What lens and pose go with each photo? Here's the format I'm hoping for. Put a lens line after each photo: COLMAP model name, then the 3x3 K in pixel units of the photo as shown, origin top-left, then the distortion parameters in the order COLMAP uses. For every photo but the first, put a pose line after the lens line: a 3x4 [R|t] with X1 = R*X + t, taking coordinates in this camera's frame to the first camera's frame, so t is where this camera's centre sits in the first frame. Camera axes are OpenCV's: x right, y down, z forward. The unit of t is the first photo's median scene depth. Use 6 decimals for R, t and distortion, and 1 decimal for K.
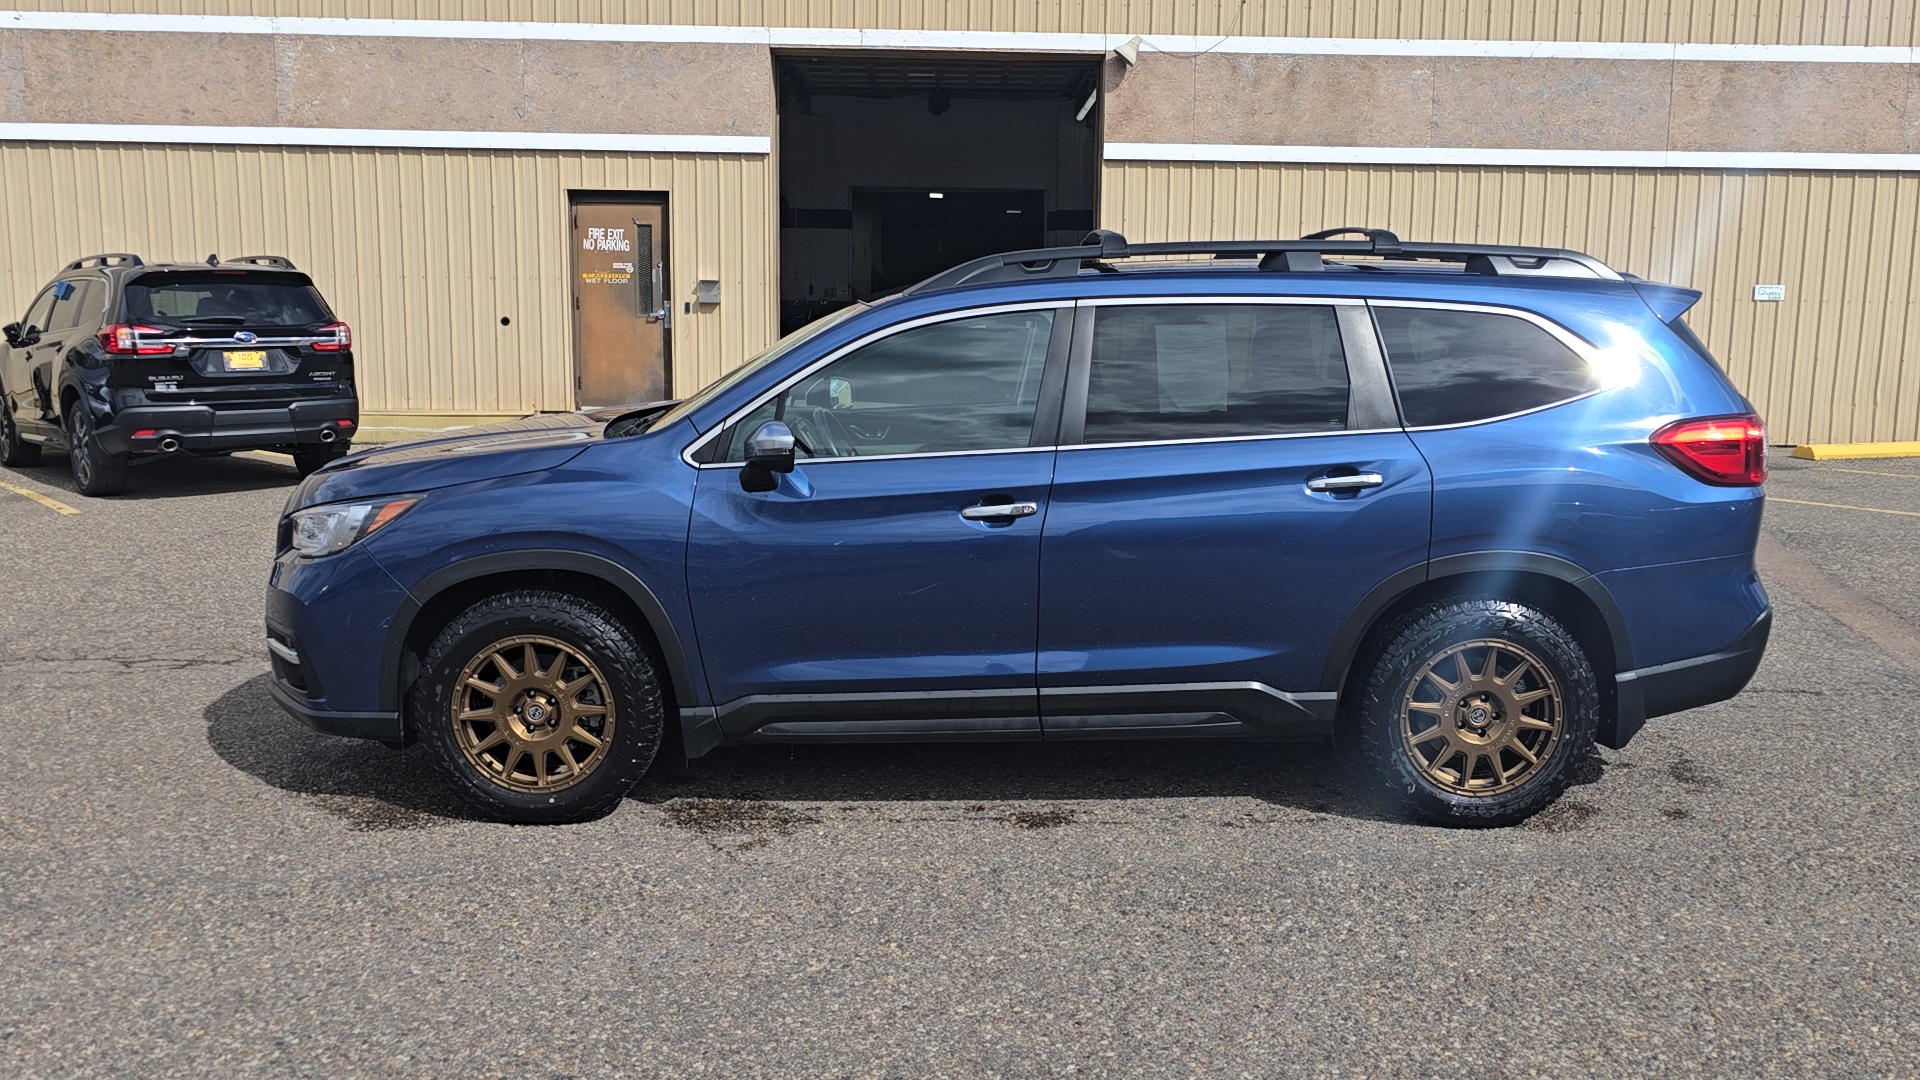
lens RADIAL K [[1592.6, 0, 975.5], [0, 1592.6, 549.1], [0, 0, 1]] dist [0.002701, 0.005988]
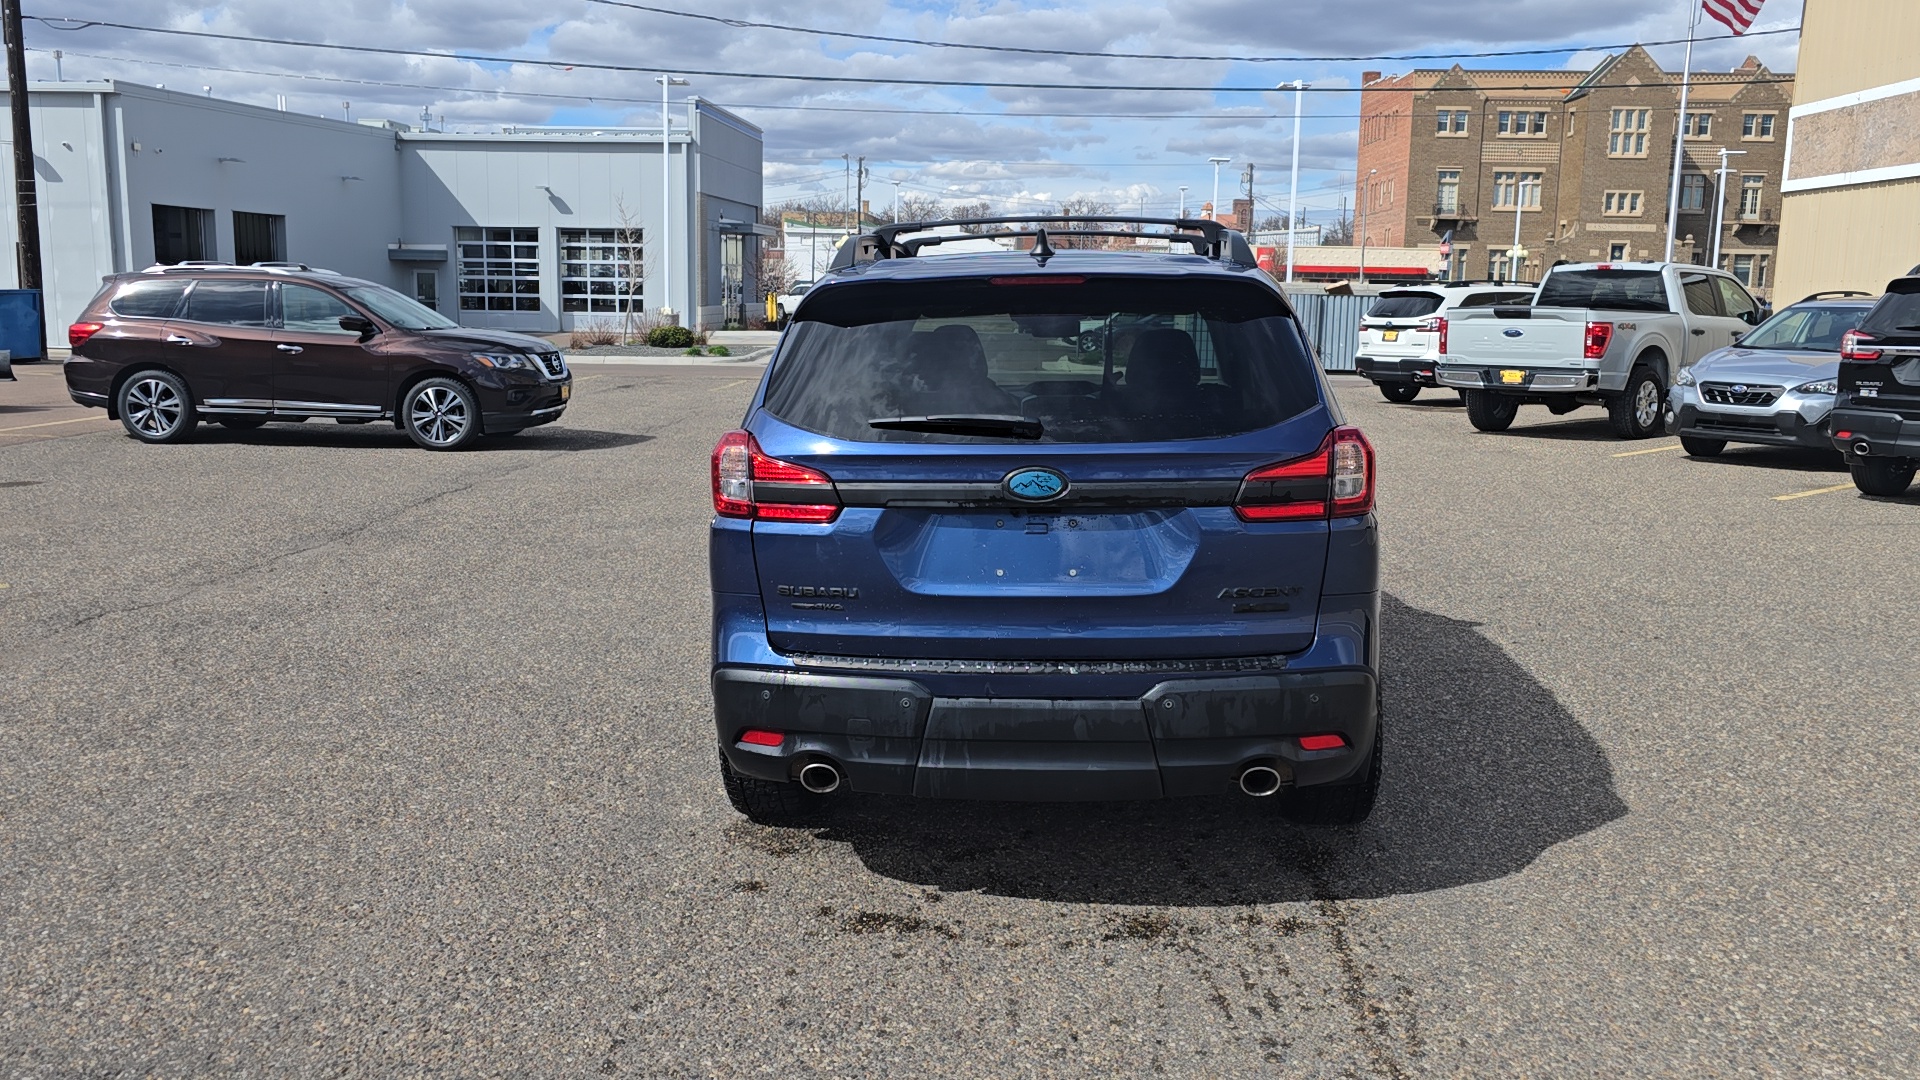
lens RADIAL K [[1592.6, 0, 975.5], [0, 1592.6, 549.1], [0, 0, 1]] dist [0.002701, 0.005988]
pose [[-0.081003, 0.152531, -0.984974, 0.406924], [-0.163493, 0.972802, 0.164091, -0.056440], [0.983213, 0.174328, -0.053862, 0.368715]]
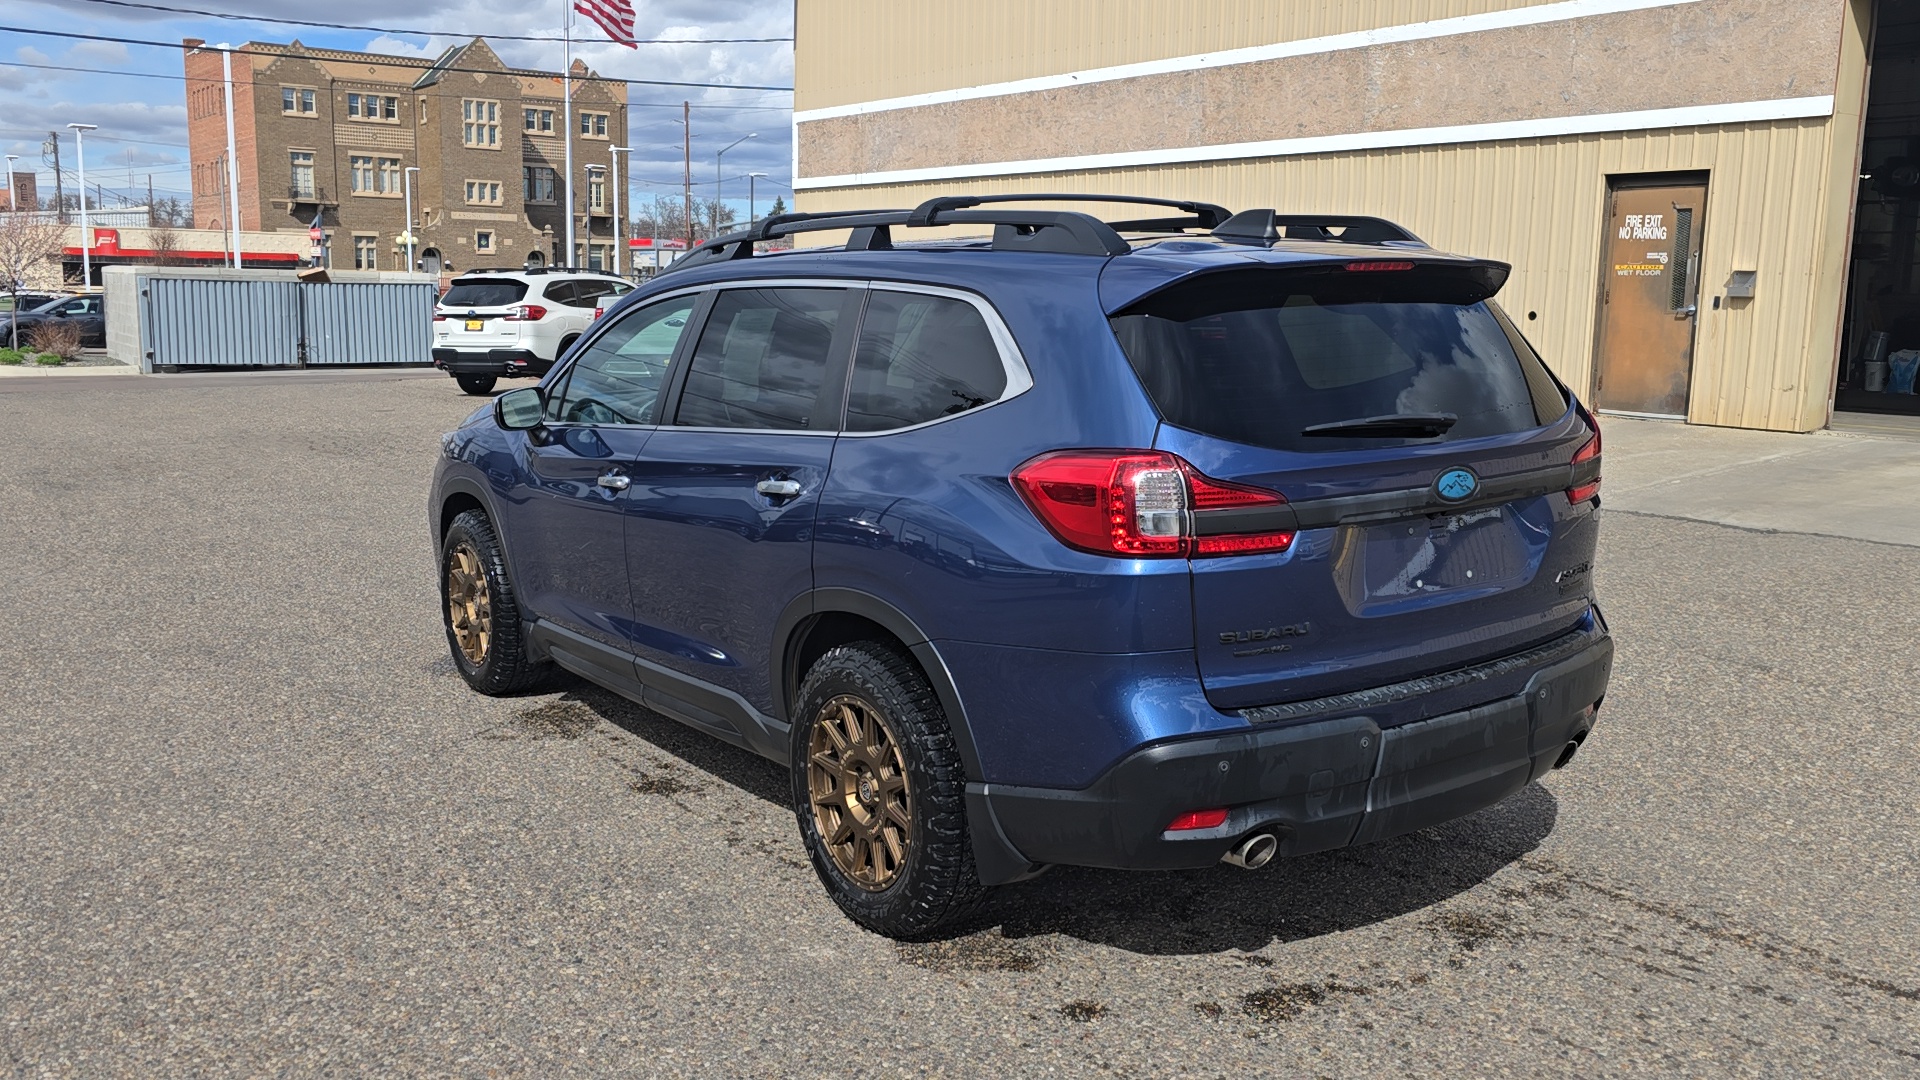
lens RADIAL K [[1592.6, 0, 975.5], [0, 1592.6, 549.1], [0, 0, 1]] dist [0.002701, 0.005988]
pose [[0.579960, 0.129426, -0.804298, 0.308961], [-0.128704, 0.989457, 0.066416, -0.024689], [0.804414, 0.064997, 0.590503, 0.173365]]
